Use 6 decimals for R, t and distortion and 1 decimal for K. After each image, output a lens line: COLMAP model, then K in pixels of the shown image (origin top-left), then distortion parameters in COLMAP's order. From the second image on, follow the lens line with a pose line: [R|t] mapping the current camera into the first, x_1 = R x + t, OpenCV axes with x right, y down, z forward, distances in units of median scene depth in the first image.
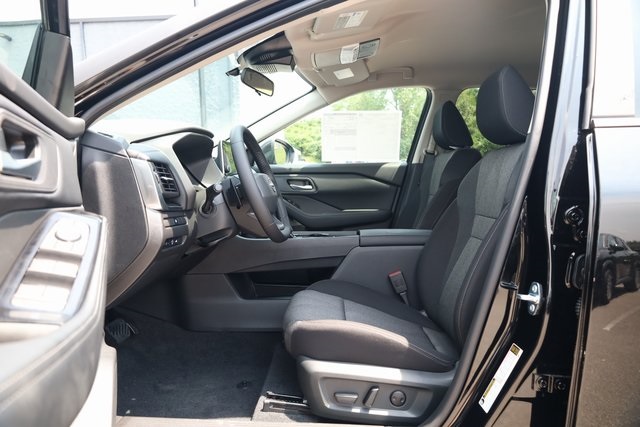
lens RADIAL K [[424.4, 0, 320.3], [0, 424.4, 211.9], [0, 0, 1]] dist [-0.009032, 0.000156]
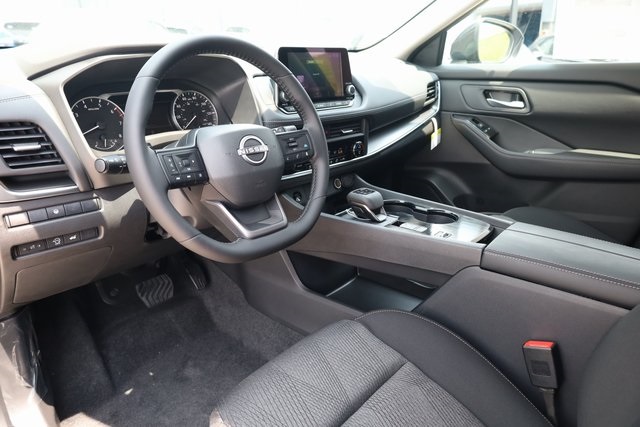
lens RADIAL K [[424.4, 0, 318.2], [0, 424.4, 214.4], [0, 0, 1]] dist [-0.009032, 0.000156]
pose [[0.766313, 0.212651, -0.606254, 0.153325], [-0.032747, 0.955336, 0.293703, -0.076550], [0.641632, -0.205215, 0.739050, 0.340718]]
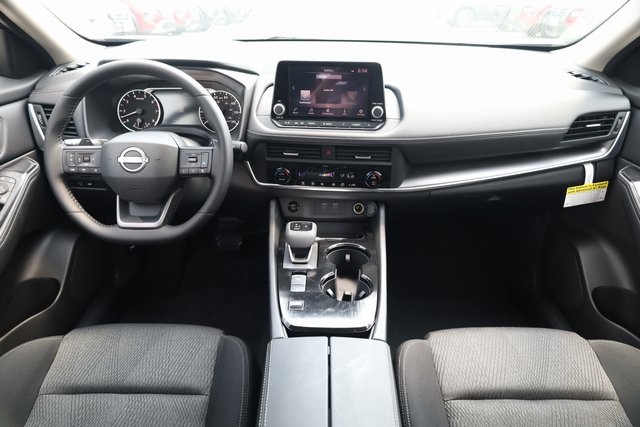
lens RADIAL K [[424.4, 0, 319.2], [0, 424.4, 215.9], [0, 0, 1]] dist [-0.009032, 0.000156]
pose [[0.019102, 0.439601, -0.897990, 0.269957], [-0.077517, 0.896101, 0.437028, -0.153251], [0.996808, 0.061261, 0.051194, 0.665124]]
